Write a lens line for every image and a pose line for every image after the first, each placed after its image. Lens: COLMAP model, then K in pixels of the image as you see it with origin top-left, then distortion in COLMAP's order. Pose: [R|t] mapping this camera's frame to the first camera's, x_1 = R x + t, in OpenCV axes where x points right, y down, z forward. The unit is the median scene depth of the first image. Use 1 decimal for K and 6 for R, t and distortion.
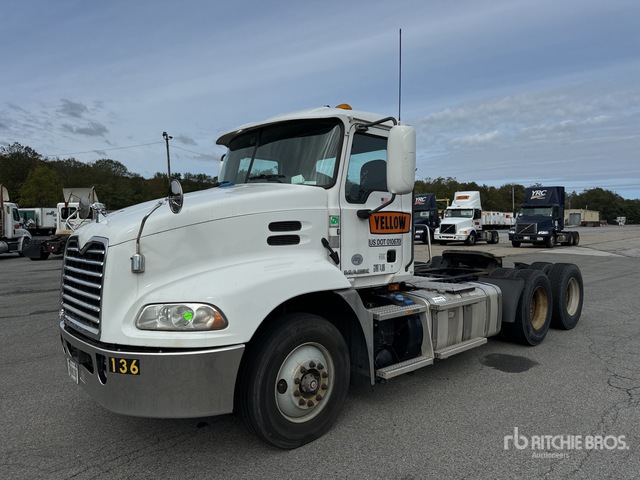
lens RADIAL K [[446.0, 0, 318.3], [0, 446.0, 251.5], [0, 0, 1]] dist [0.064821, -0.000804]
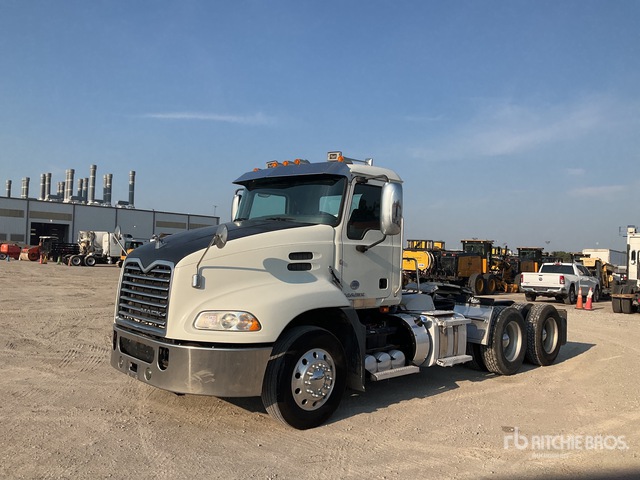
lens RADIAL K [[540.9, 0, 325.5], [0, 540.9, 243.4], [0, 0, 1]] dist [0.035184, 0.017284]
pose [[0.998486, 0.033986, 0.043248, -0.069924], [-0.030750, 0.996828, -0.073401, 0.018813], [-0.045605, 0.071960, 0.996364, -0.549154]]
